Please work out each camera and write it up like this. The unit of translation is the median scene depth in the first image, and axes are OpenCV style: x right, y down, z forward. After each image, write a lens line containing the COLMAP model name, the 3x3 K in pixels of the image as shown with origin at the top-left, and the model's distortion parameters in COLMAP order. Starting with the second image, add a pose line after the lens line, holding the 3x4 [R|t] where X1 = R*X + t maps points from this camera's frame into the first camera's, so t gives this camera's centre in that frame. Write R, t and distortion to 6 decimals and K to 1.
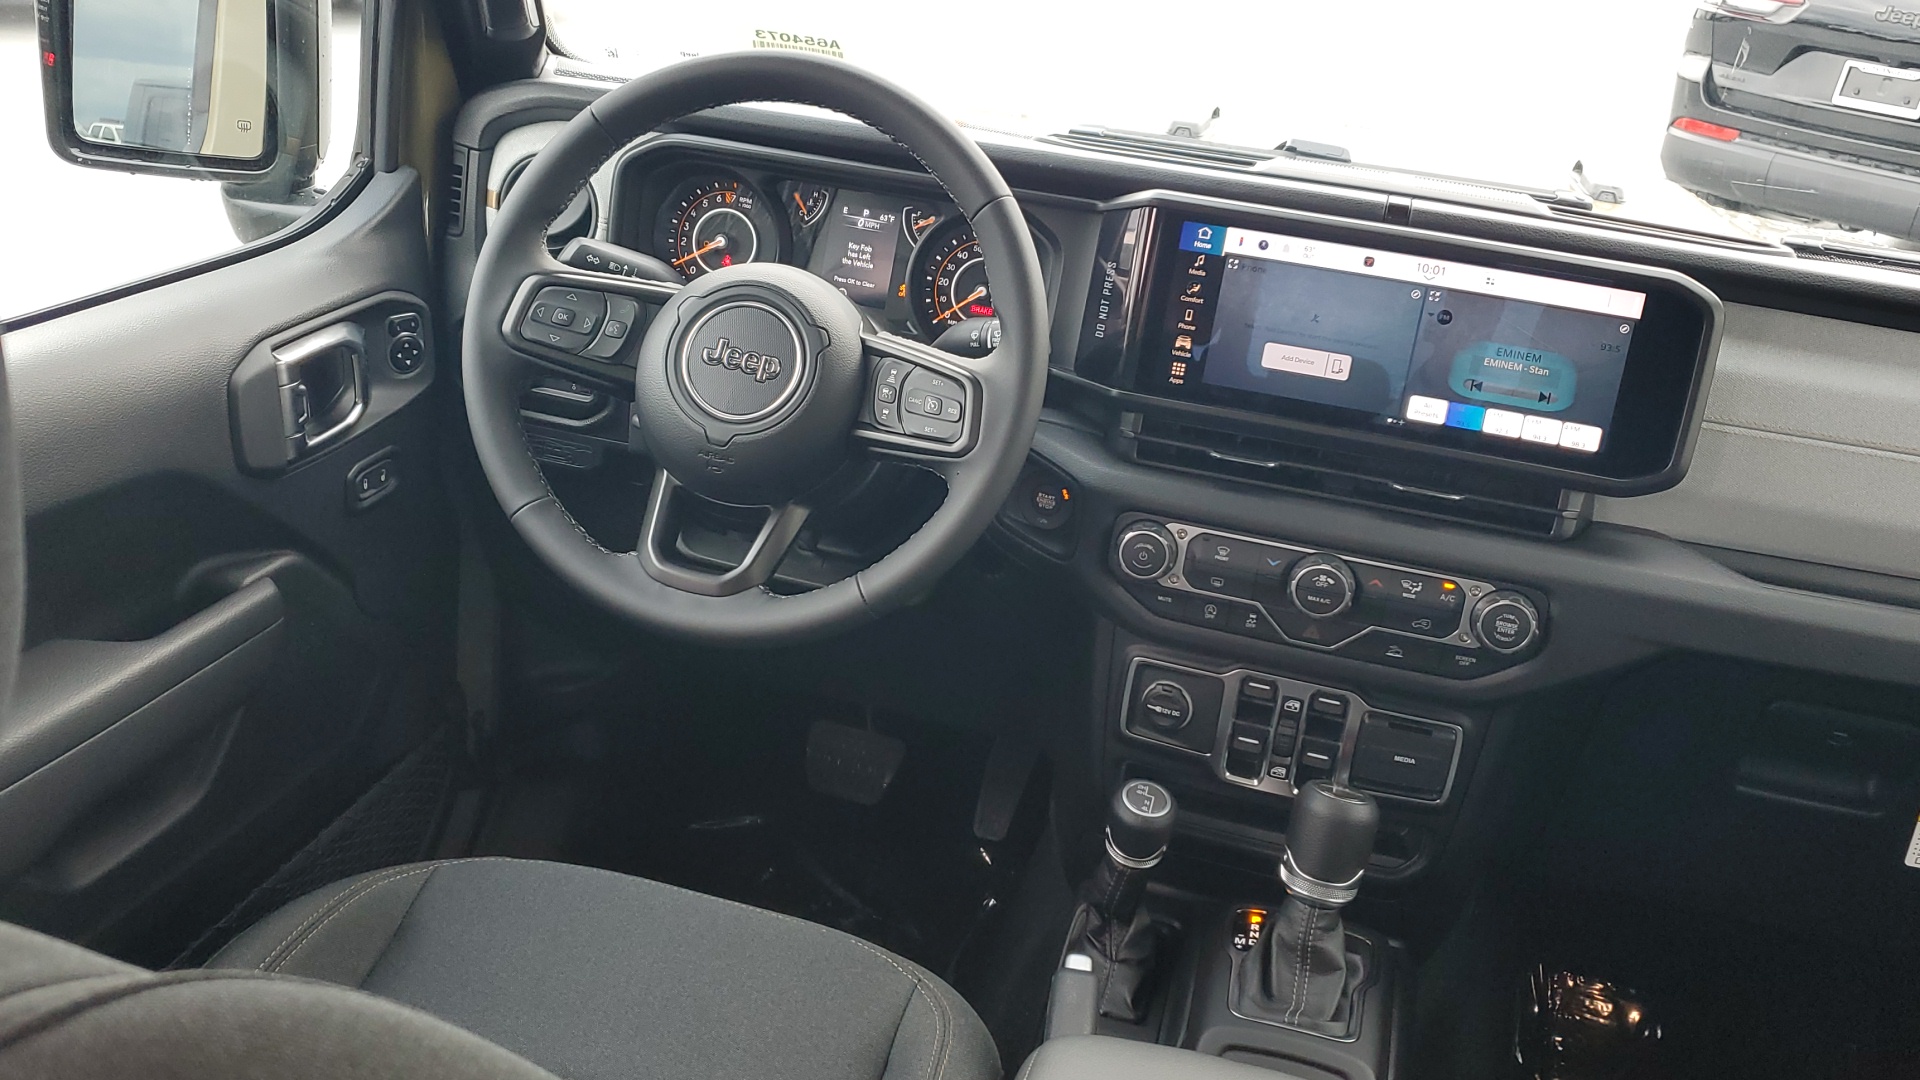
lens RADIAL K [[1559.3, 0, 959.5], [0, 1559.3, 538.0], [0, 0, 1]] dist [0.063116, -0.151197]
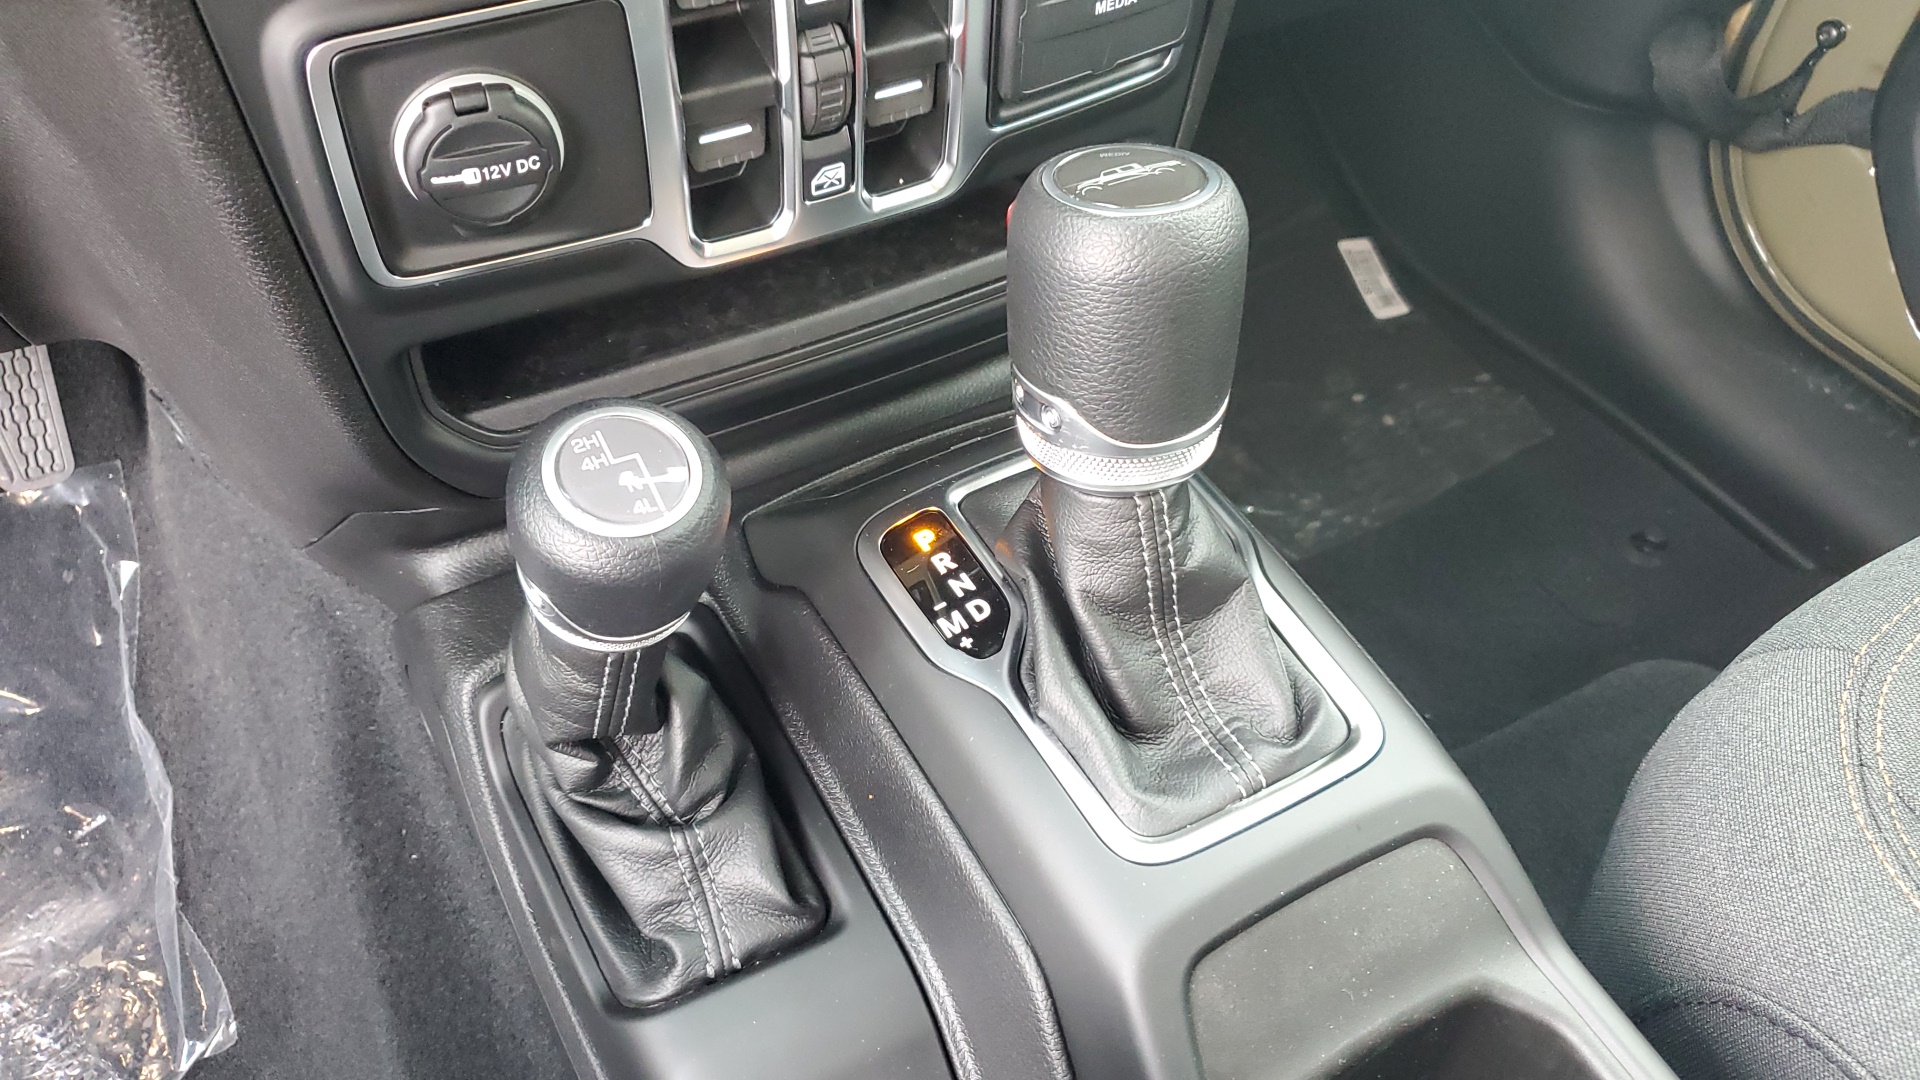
lens RADIAL K [[1516.8, 0, 976.8], [0, 1516.8, 542.1], [0, 0, 1]] dist [-0.003941, -0.001398]
pose [[0.719056, -0.560587, 0.410733, 0.039420], [0.282801, 0.775909, 0.563906, 0.027764], [-0.634809, -0.289324, 0.716456, 0.750179]]
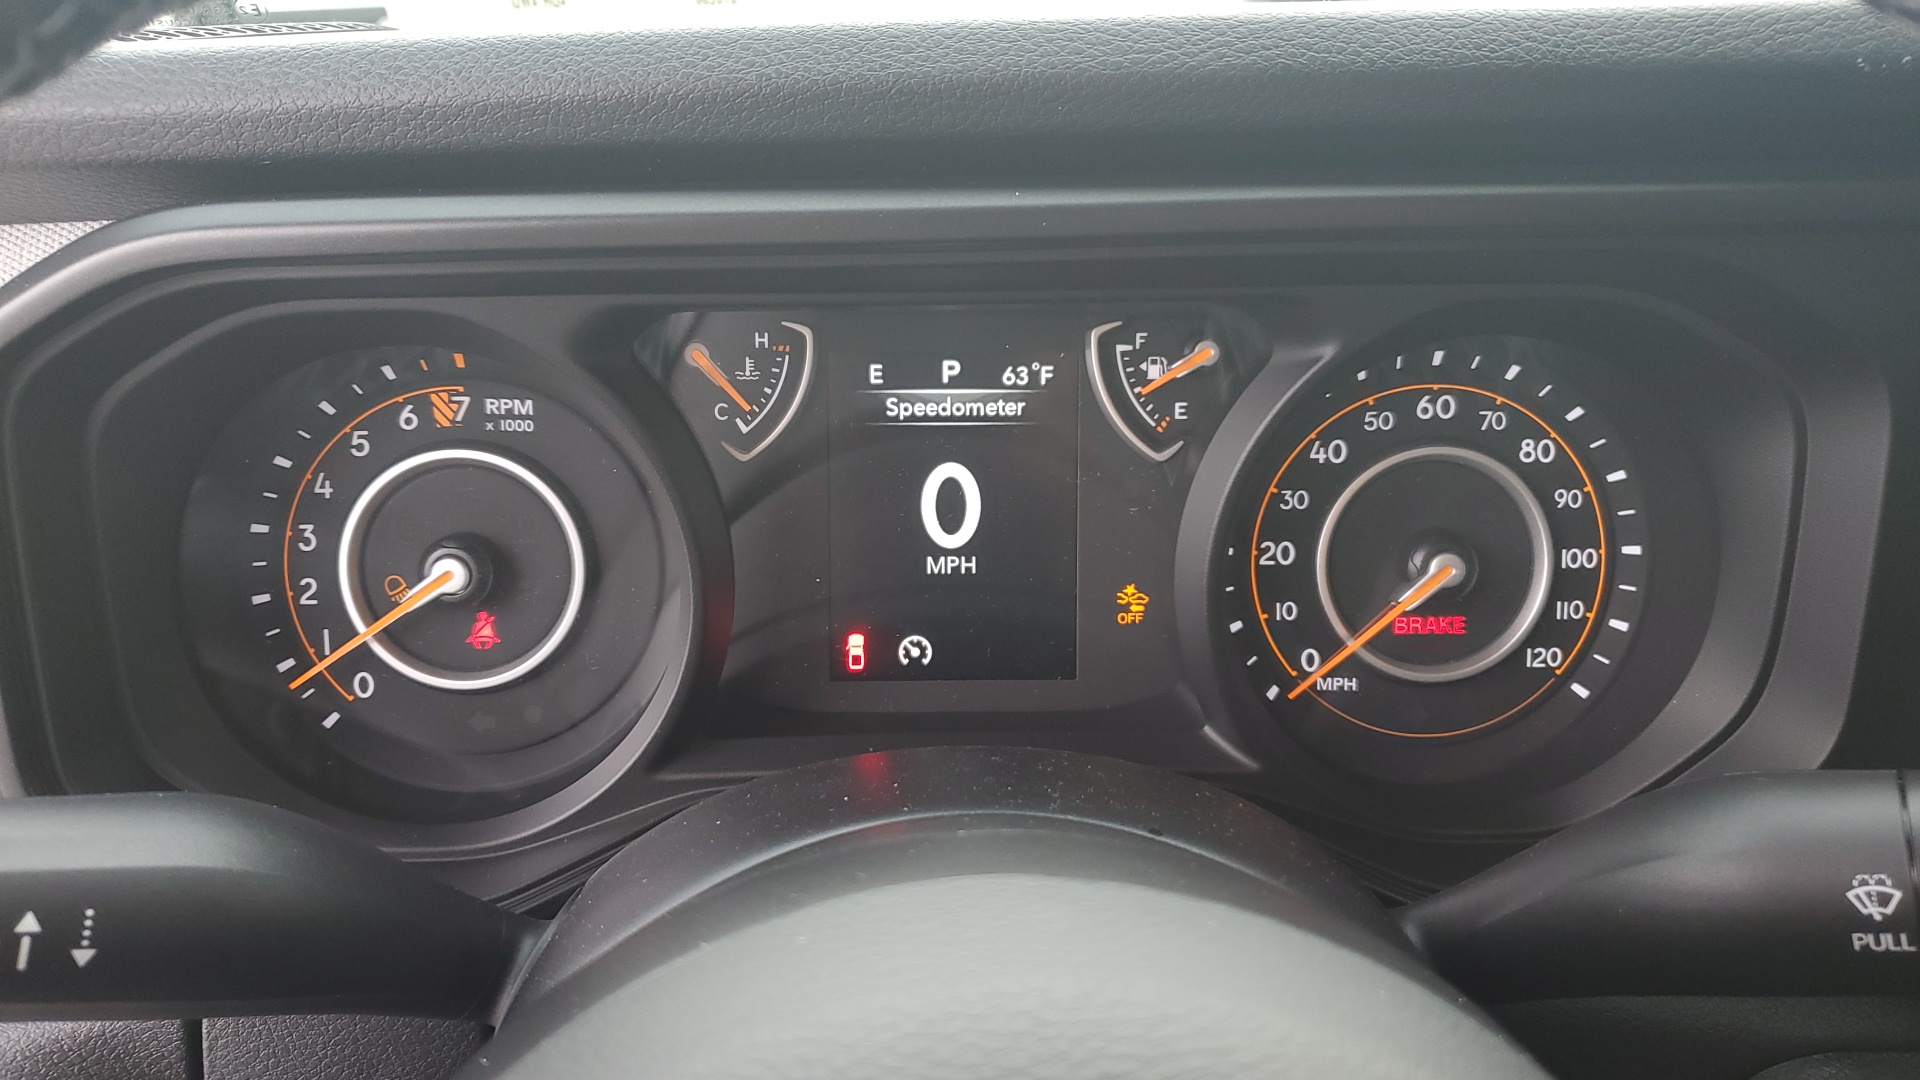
lens RADIAL K [[1559.3, 0, 957.7], [0, 1559.3, 569.7], [0, 0, 1]] dist [0.063116, -0.151197]
pose [[0.958523, -0.210308, 0.192363, -0.135917], [0.210925, 0.977346, 0.017501, -0.198759], [-0.191686, 0.023799, 0.981168, 0.808218]]
